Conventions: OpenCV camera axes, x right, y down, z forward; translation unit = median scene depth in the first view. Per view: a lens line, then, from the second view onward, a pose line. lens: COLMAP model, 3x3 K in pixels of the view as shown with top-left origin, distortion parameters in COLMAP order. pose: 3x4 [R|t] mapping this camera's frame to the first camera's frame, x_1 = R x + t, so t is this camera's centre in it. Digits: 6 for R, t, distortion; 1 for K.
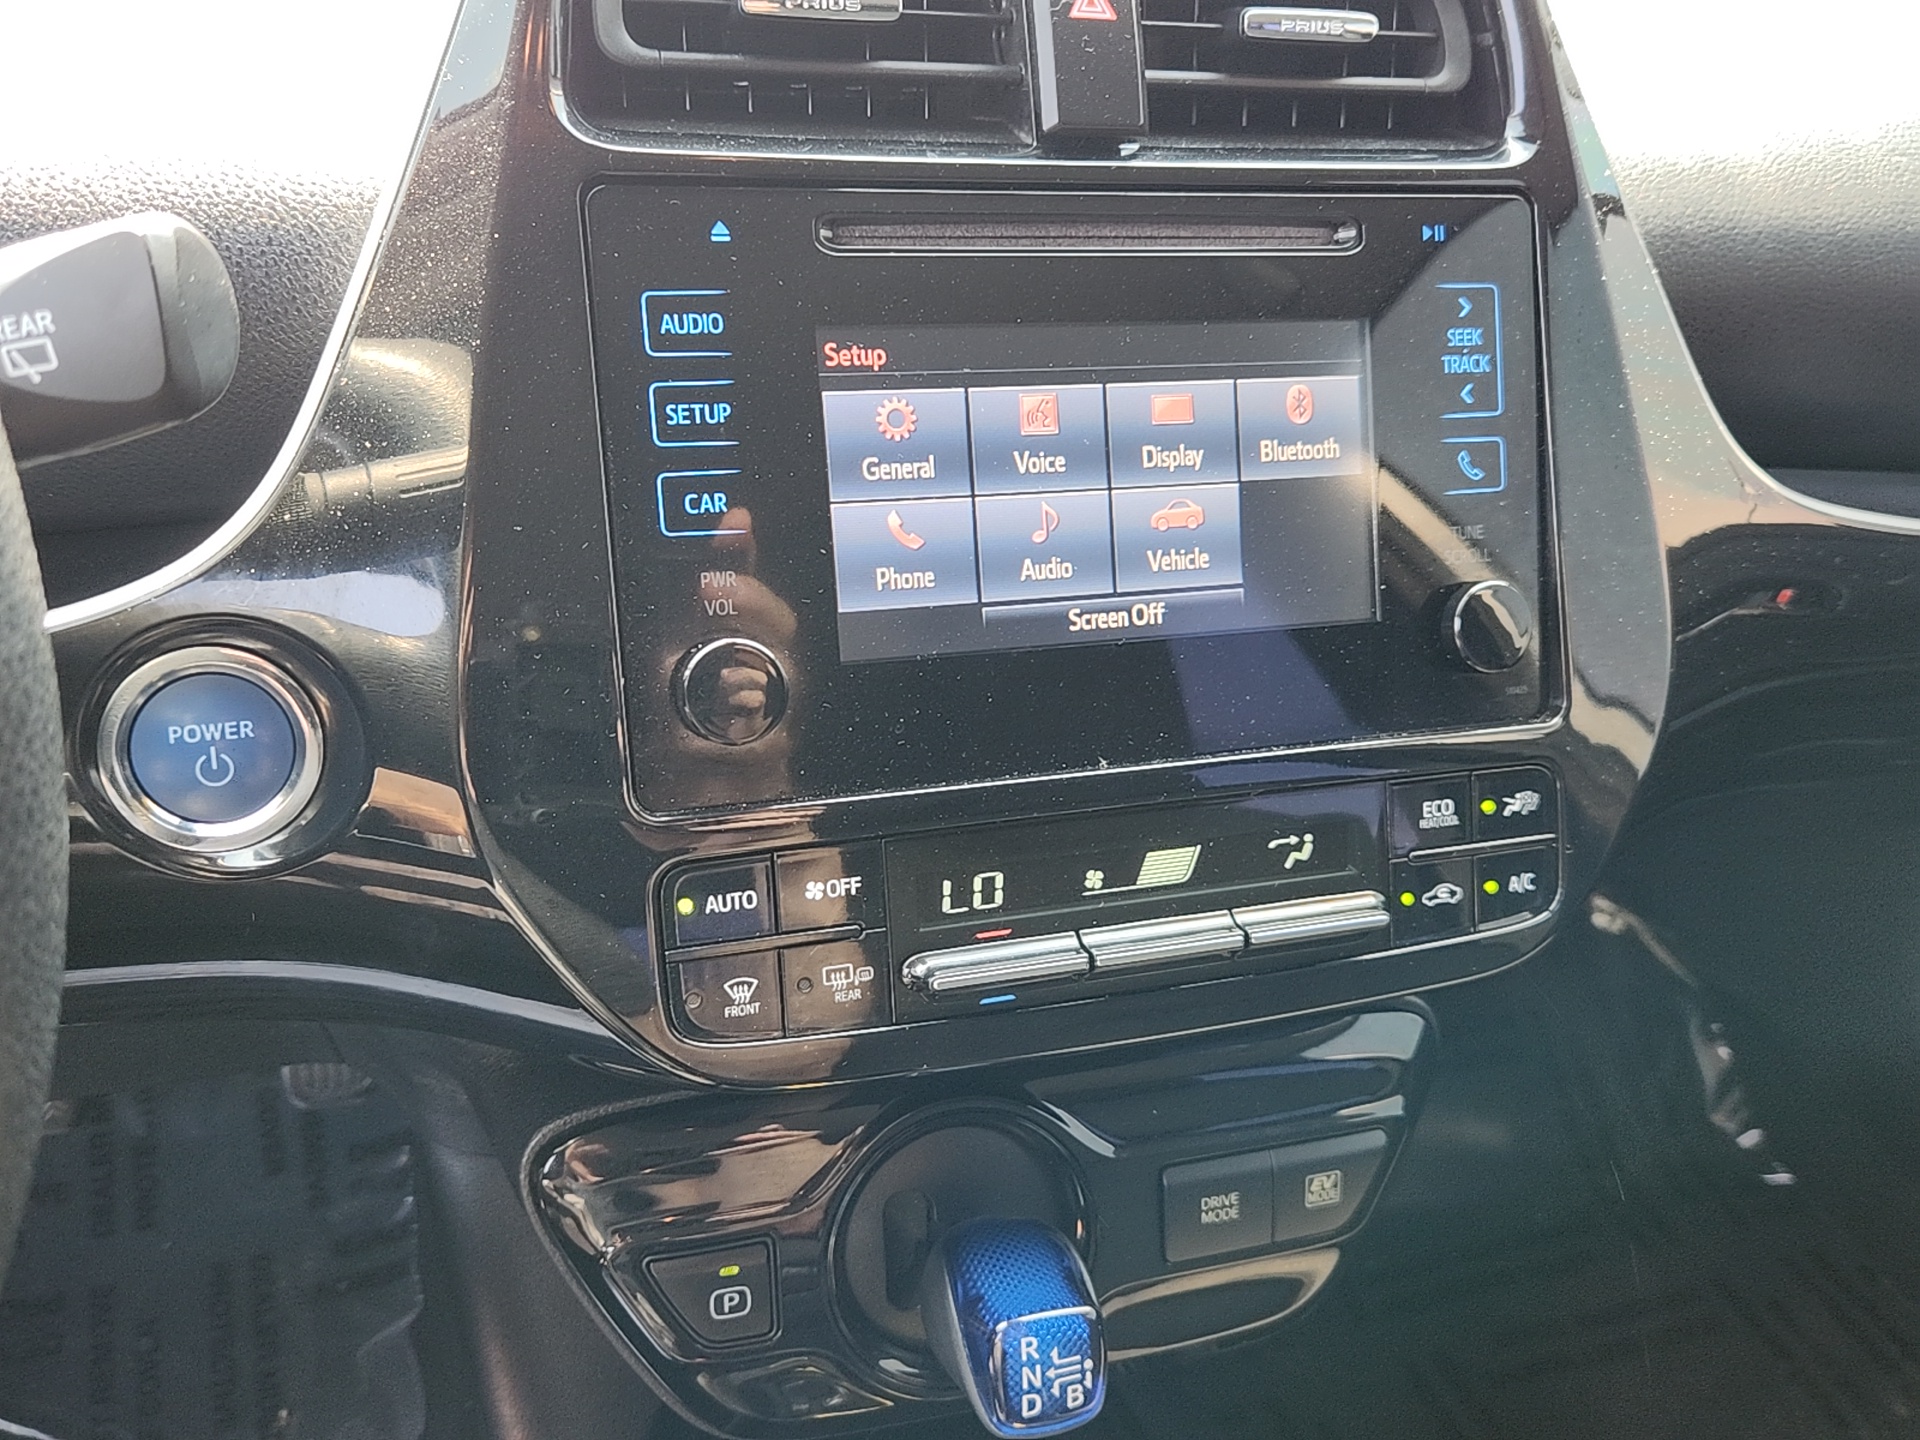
lens RADIAL K [[1715.2, 0, 997.0], [0, 1715.2, 723.3], [0, 0, 1]] dist [0.082494, -0.127186]
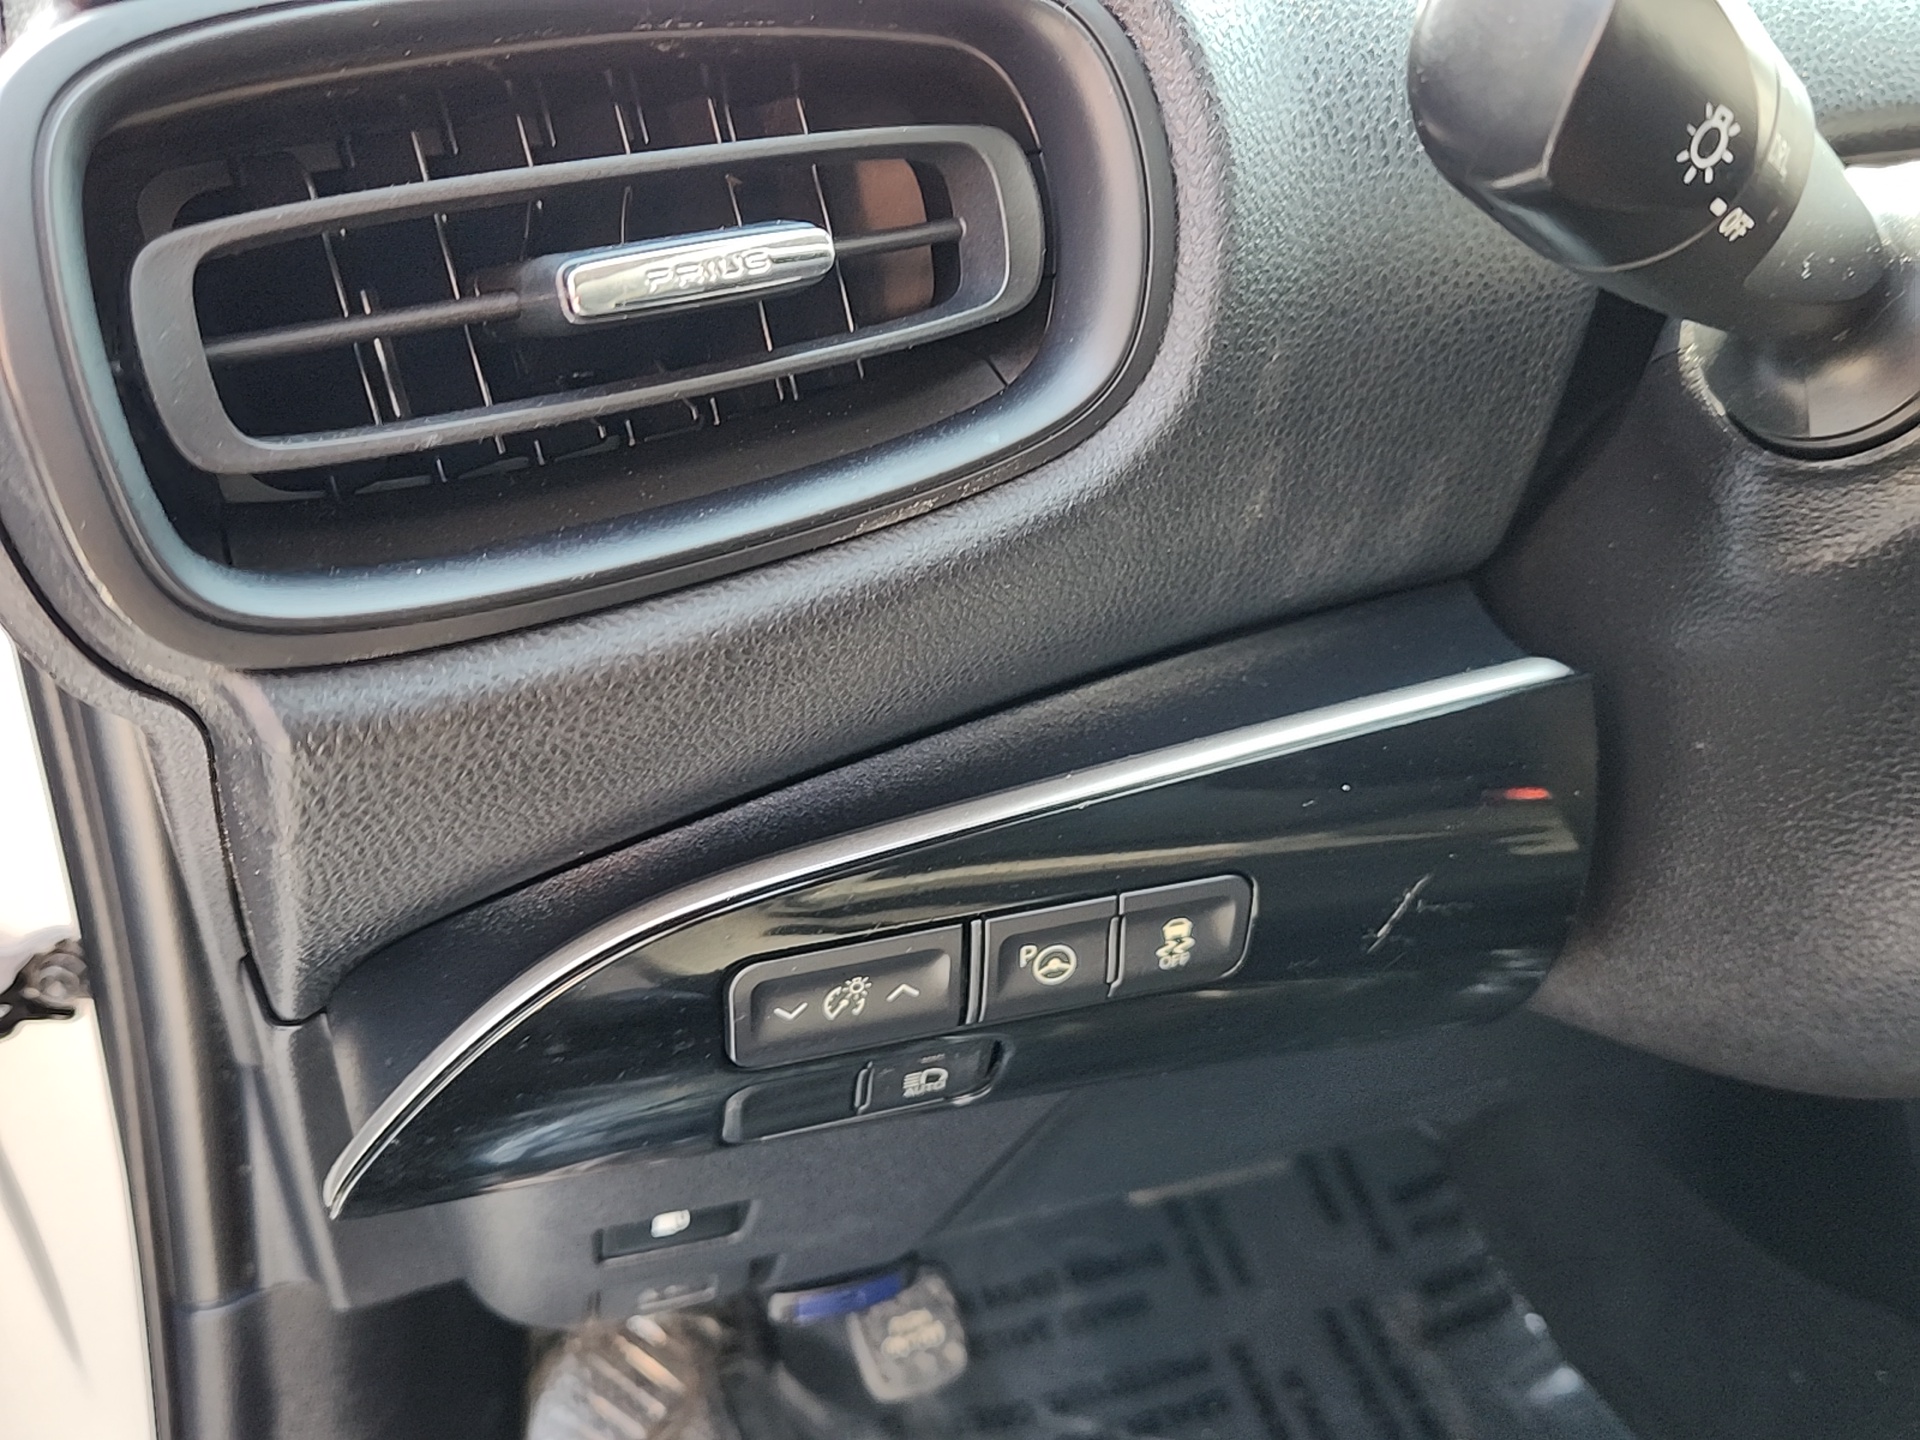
lens RADIAL K [[1732.8, 0, 954.4], [0, 1732.8, 715.7], [0, 0, 1]] dist [0.073415, -0.134008]
pose [[0.995124, -0.098630, 0.000776, -1.399697], [0.098207, 0.990059, -0.100686, 0.114368], [0.009163, 0.100271, 0.994918, -0.078368]]
